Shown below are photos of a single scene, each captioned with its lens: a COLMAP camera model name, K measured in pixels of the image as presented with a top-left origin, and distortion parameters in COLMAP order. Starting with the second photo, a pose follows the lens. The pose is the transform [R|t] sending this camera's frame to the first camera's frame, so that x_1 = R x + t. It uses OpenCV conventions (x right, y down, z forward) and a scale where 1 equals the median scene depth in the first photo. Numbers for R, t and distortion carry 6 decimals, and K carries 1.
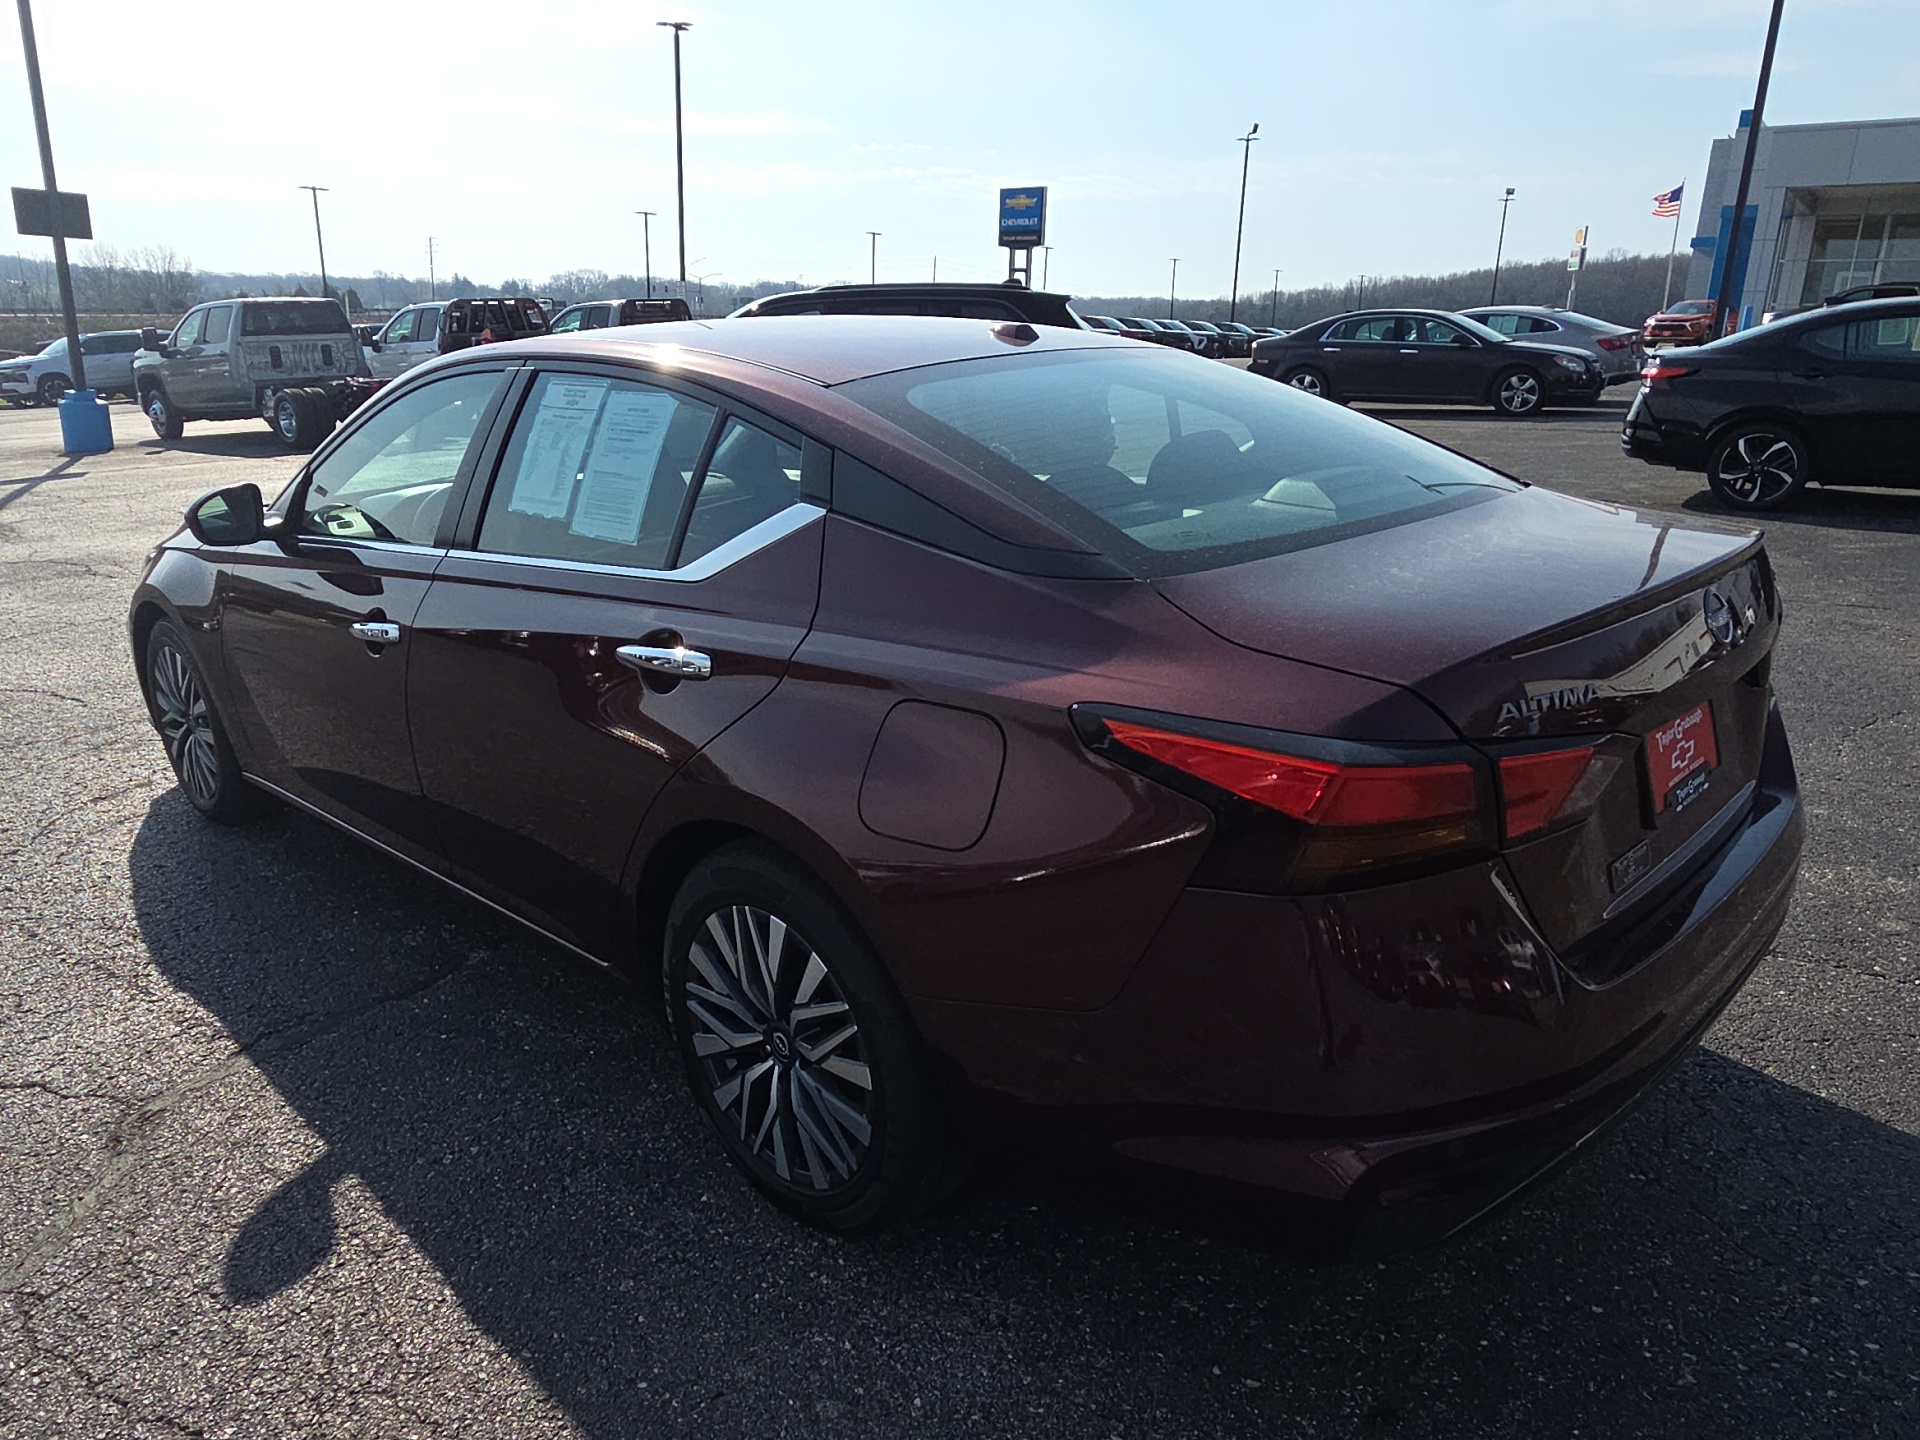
lens RADIAL K [[1353.7, 0, 947.5], [0, 1353.7, 721.3], [0, 0, 1]] dist [0.005385, -0.005677]
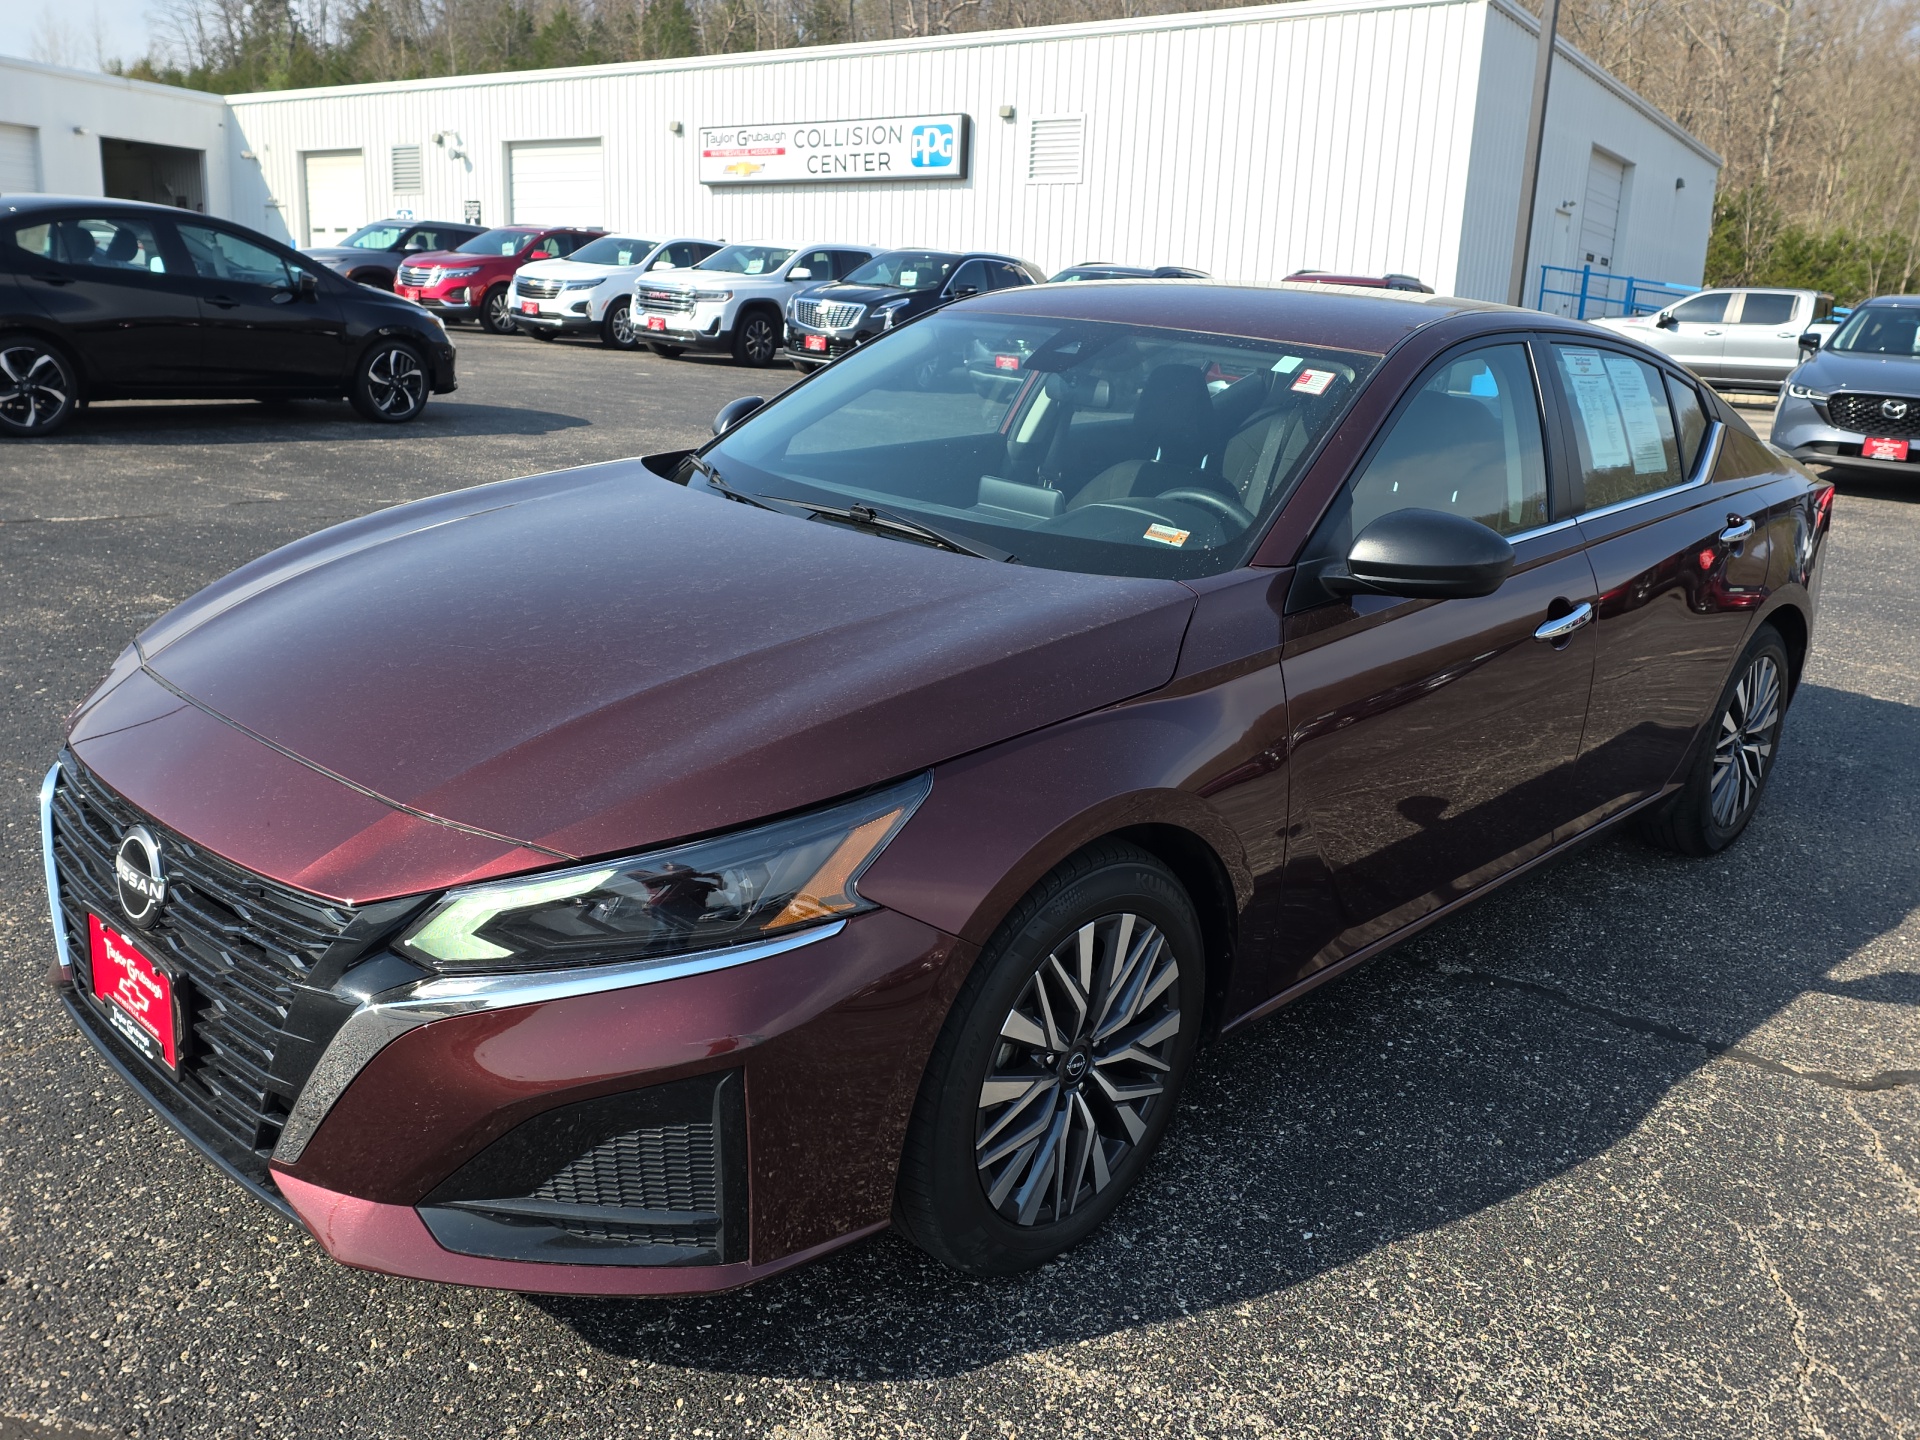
lens RADIAL K [[1603.5, 0, 973.5], [0, 1603.5, 696.5], [0, 0, 1]] dist [0.093797, -0.108693]
pose [[-0.035522, -0.237828, 0.970657, -0.259092], [0.217934, 0.946051, 0.239775, -0.064488], [-0.975317, 0.220056, 0.018225, 0.238260]]
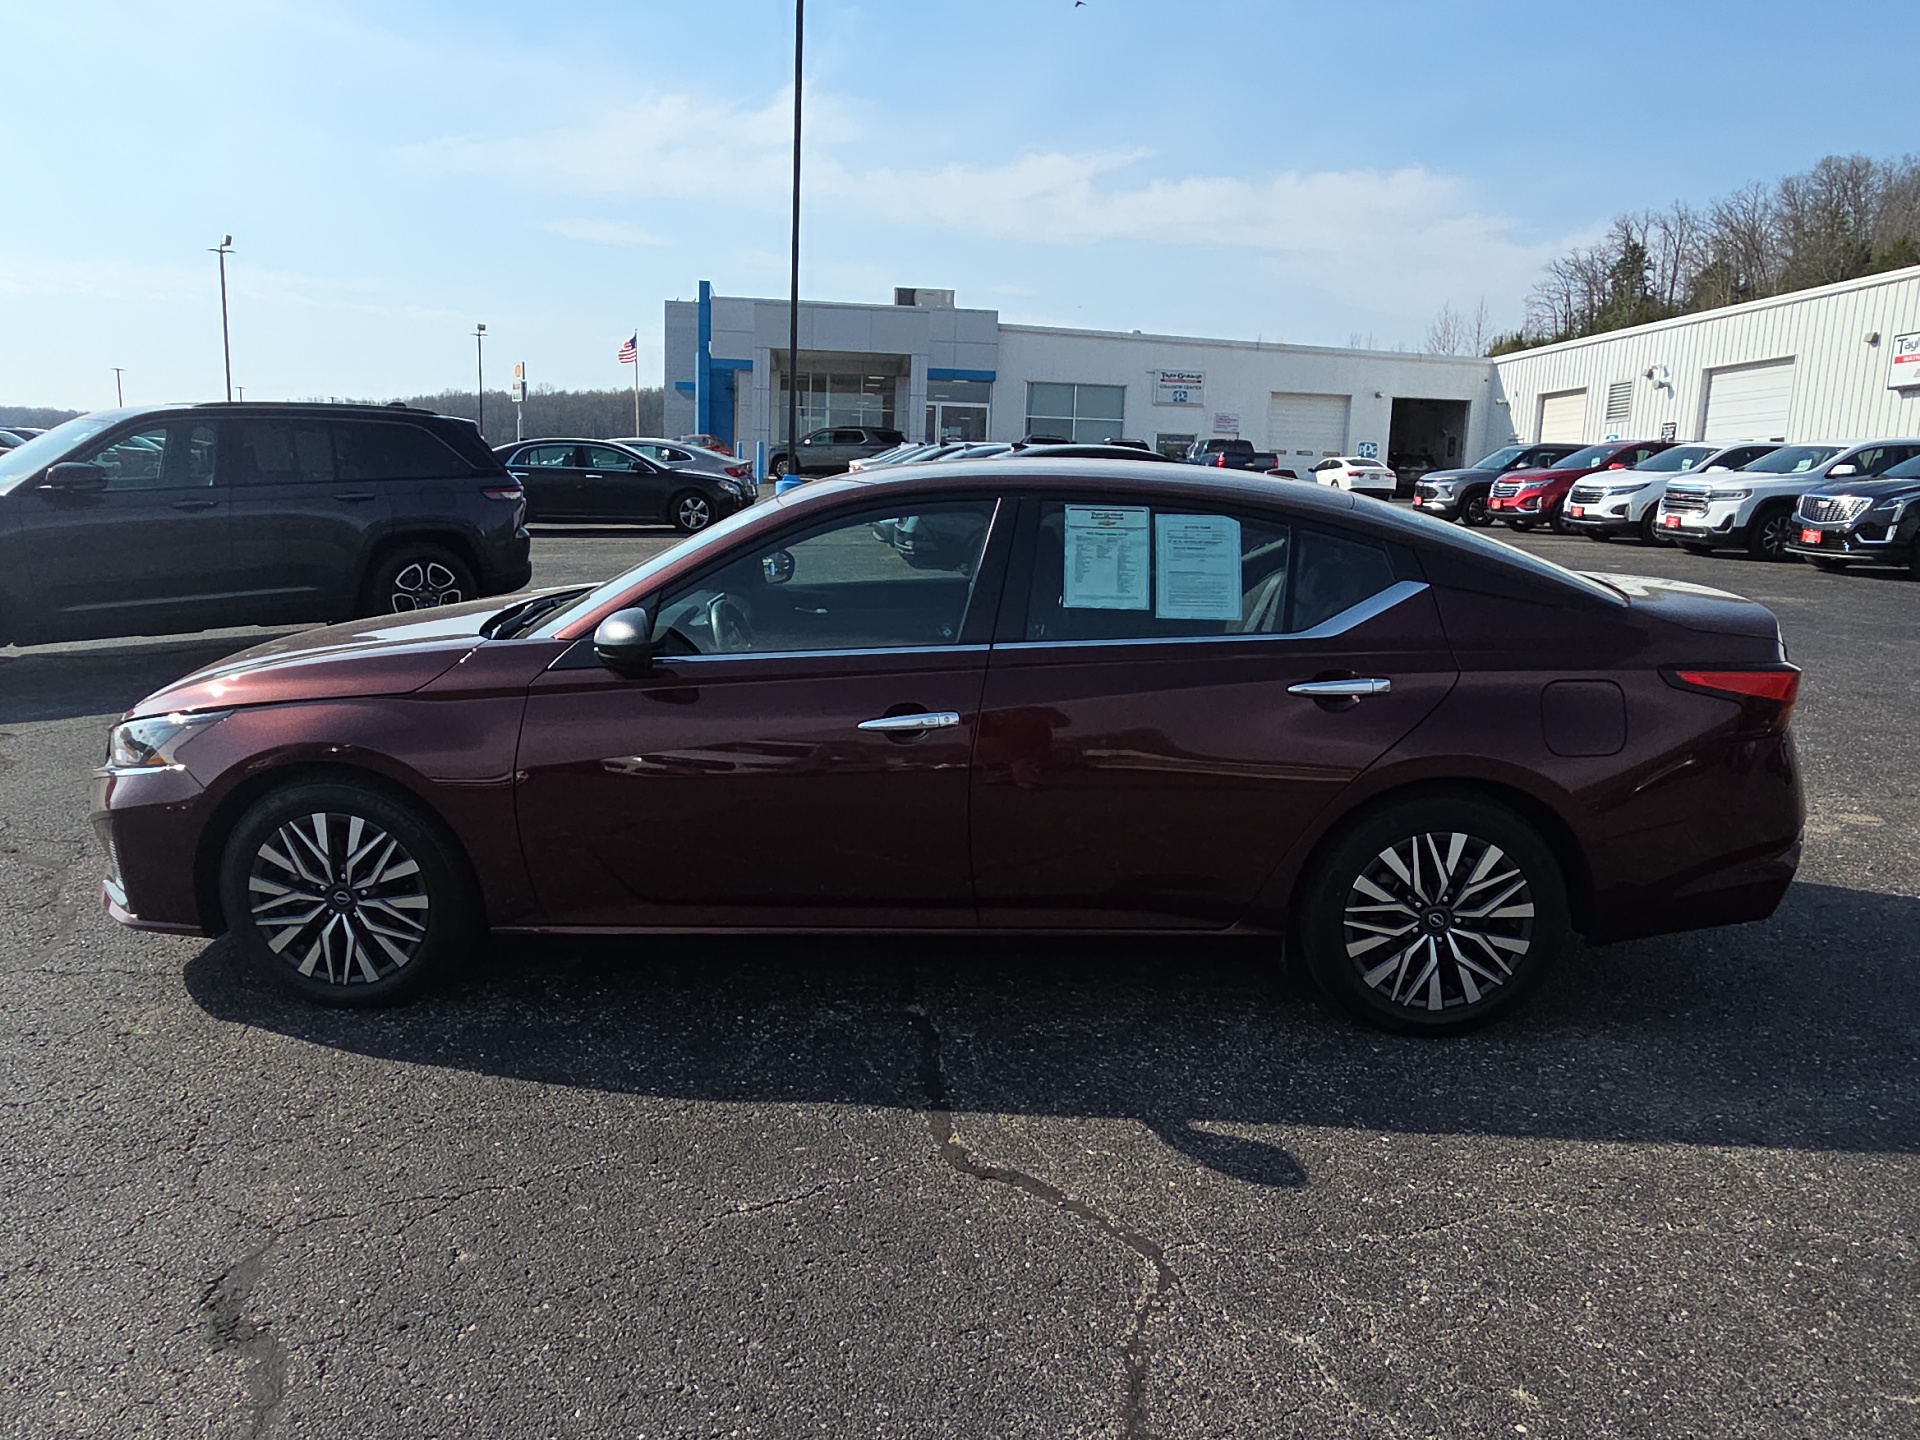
lens RADIAL K [[1353.7, 0, 947.5], [0, 1353.7, 721.3], [0, 0, 1]] dist [0.005385, -0.005677]
pose [[0.741589, -0.109295, 0.661892, -0.198349], [0.165478, 0.985955, -0.022597, -0.006237], [-0.650126, 0.126287, 0.749258, 0.020288]]
